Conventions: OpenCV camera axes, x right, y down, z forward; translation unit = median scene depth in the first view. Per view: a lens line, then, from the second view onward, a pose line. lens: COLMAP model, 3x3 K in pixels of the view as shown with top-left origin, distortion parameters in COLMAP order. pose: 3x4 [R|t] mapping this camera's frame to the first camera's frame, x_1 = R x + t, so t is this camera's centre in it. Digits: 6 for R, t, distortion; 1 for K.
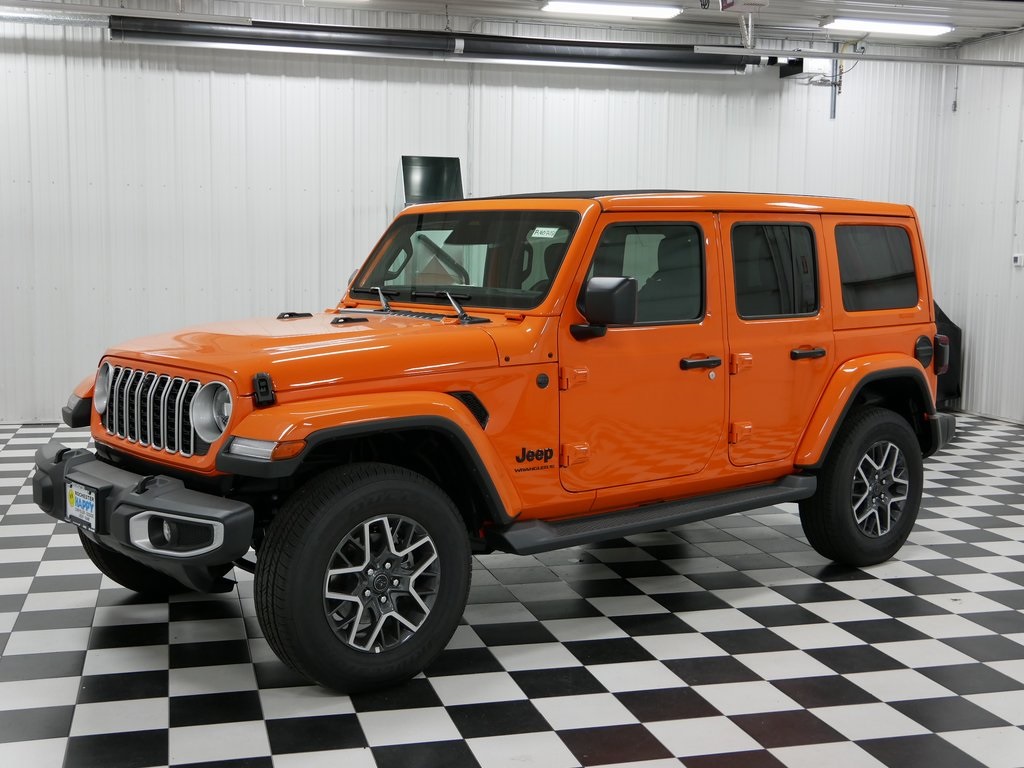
lens RADIAL K [[1192.2, 0, 509.5], [0, 1192.2, 379.7], [0, 0, 1]] dist [0.004819, 0.000000]
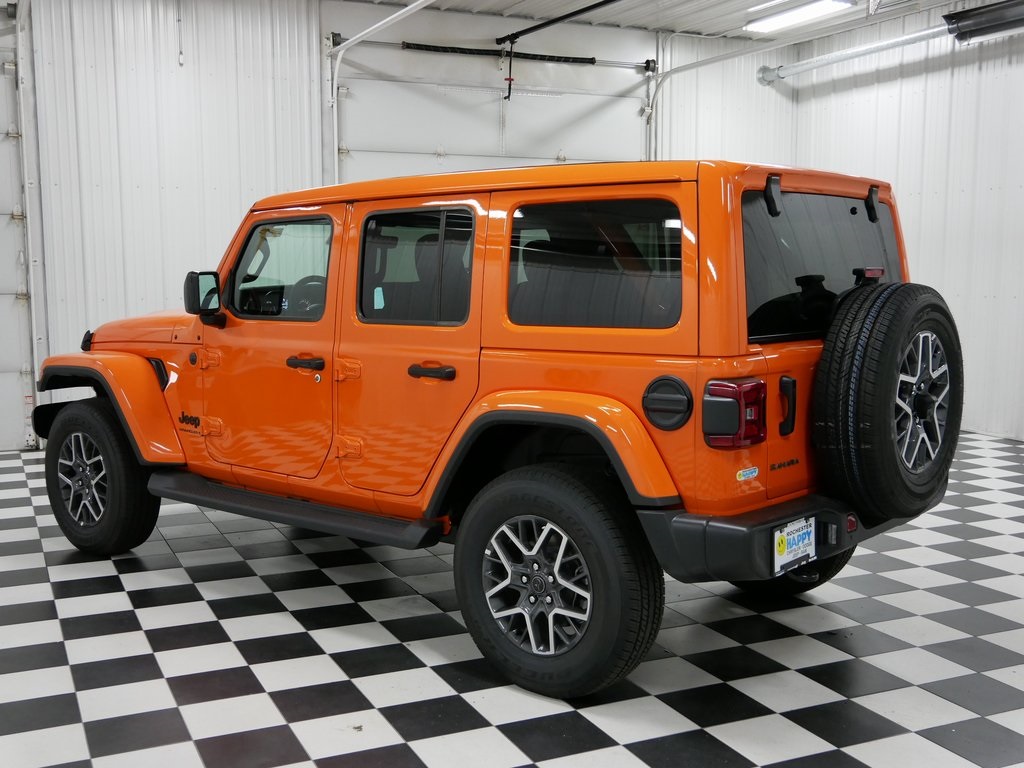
lens RADIAL K [[1099.8, 0, 512.3], [0, 1099.8, 388.2], [0, 0, 1]] dist [0.050971, 0.000000]
pose [[0.212373, 0.098873, -0.972174, 1.287757], [-0.102466, 0.991637, 0.078468, -0.097851], [0.971802, 0.082950, 0.220728, 1.178913]]
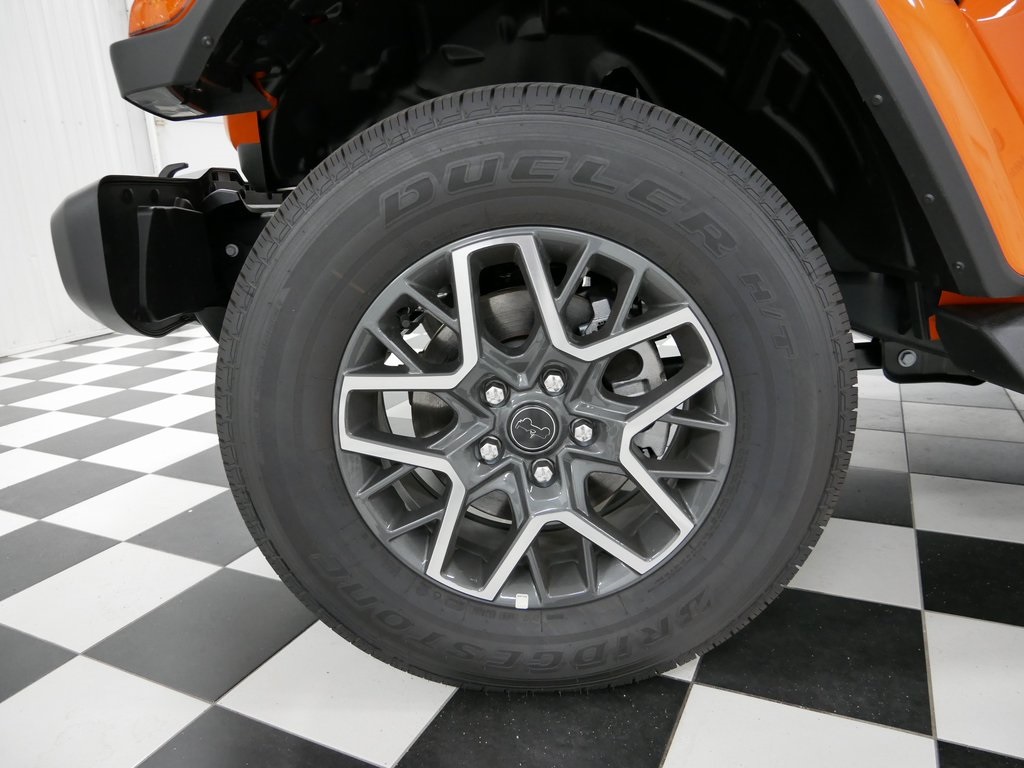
lens RADIAL K [[730.8, 0, 506.2], [0, 730.8, 394.3], [0, 0, 1]] dist [-0.036592, 0.010543]
pose [[0.753931, 0.121402, -0.645638, 0.025376], [0.004237, 0.981858, 0.189571, 0.116887], [0.656940, -0.145659, 0.739739, 0.820868]]
